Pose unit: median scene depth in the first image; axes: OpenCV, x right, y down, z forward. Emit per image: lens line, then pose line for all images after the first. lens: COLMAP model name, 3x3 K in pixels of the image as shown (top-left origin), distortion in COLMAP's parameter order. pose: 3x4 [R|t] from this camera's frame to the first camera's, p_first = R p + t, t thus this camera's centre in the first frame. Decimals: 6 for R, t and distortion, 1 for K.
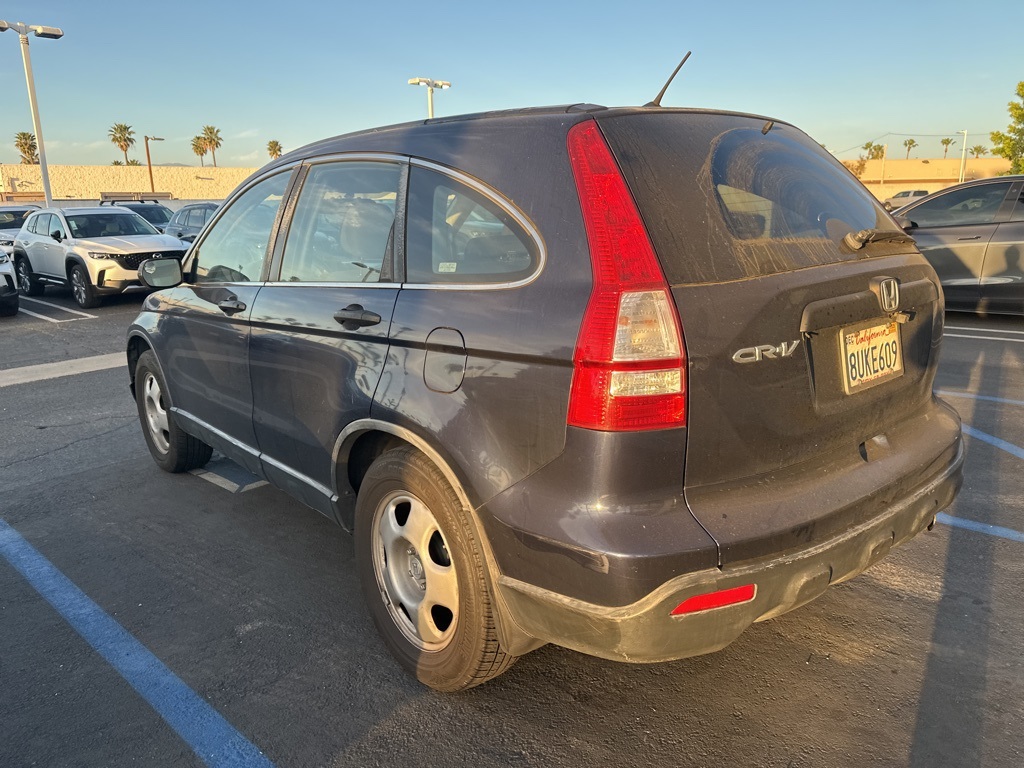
lens RADIAL K [[725.7, 0, 512.0], [0, 725.7, 384.0], [0, 0, 1]] dist [0.023752, -0.021768]
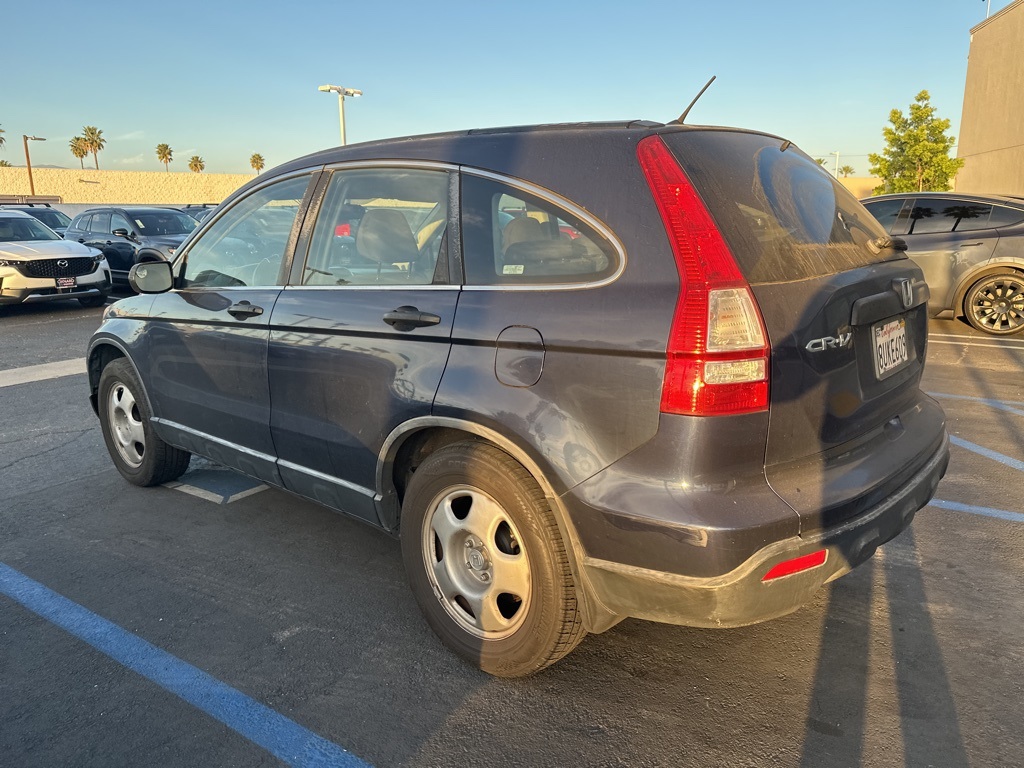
lens RADIAL K [[724.2, 0, 521.4], [0, 724.2, 374.4], [0, 0, 1]] dist [0.029533, -0.029862]
pose [[0.989493, -0.018983, 0.143332, -0.208701], [0.022590, 0.999467, -0.023585, 0.015321], [-0.142808, 0.026575, 0.989394, -0.035859]]
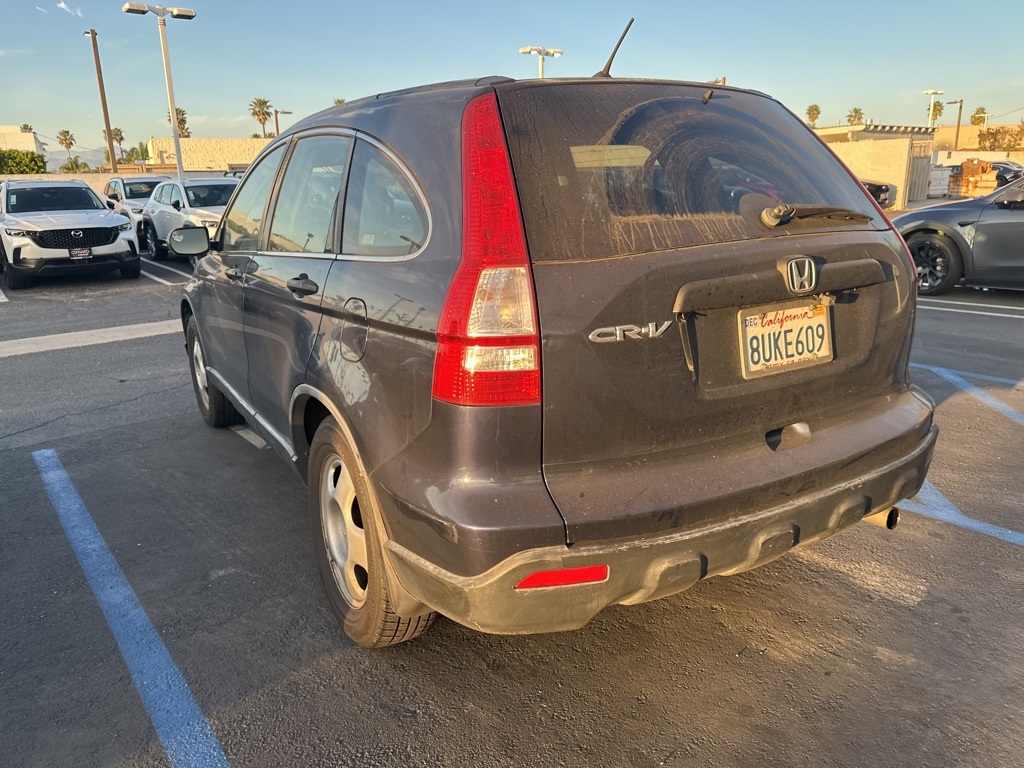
lens RADIAL K [[723.5, 0, 513.9], [0, 723.5, 377.1], [0, 0, 1]] dist [0.071490, -0.093073]
pose [[0.987112, 0.041016, -0.154685, 0.254435], [-0.036538, 0.998830, 0.031681, -0.006070], [0.155804, -0.025620, 0.987456, 0.005821]]
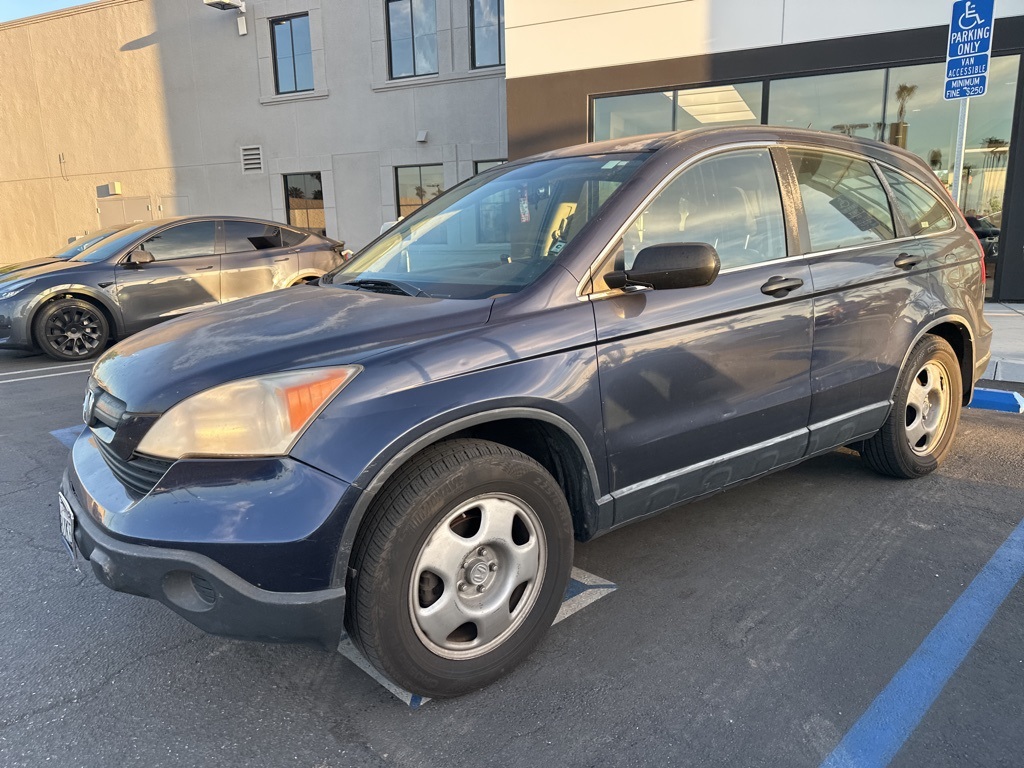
lens RADIAL K [[706.1, 0, 515.9], [0, 706.1, 383.4], [0, 0, 1]] dist [0.025818, -0.023744]
pose [[0.067189, -0.178984, 0.981555, -1.760656], [0.253348, 0.954595, 0.156726, -0.289345], [-0.965039, 0.238145, 0.109484, 1.689503]]
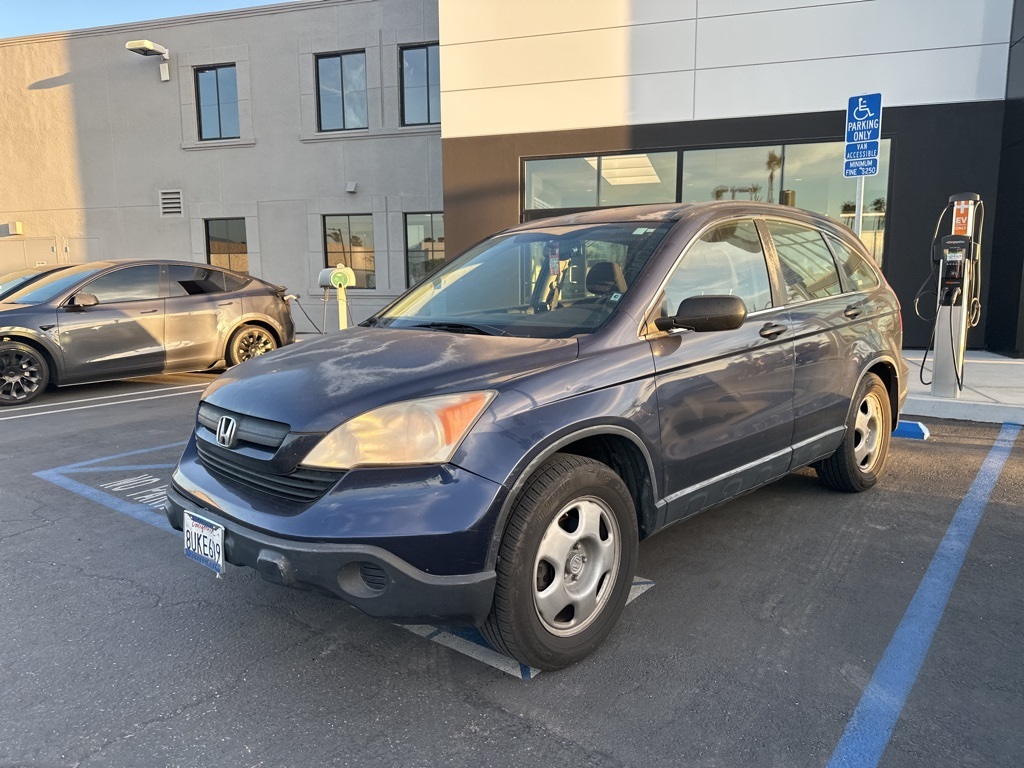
lens RADIAL K [[703.6, 0, 514.2], [0, 703.6, 383.3], [0, 0, 1]] dist [0.024433, -0.022729]
pose [[-0.070850, -0.113673, 0.990989, -1.958741], [0.241040, 0.962091, 0.127592, -0.357258], [-0.967926, 0.247908, -0.040765, 1.959792]]
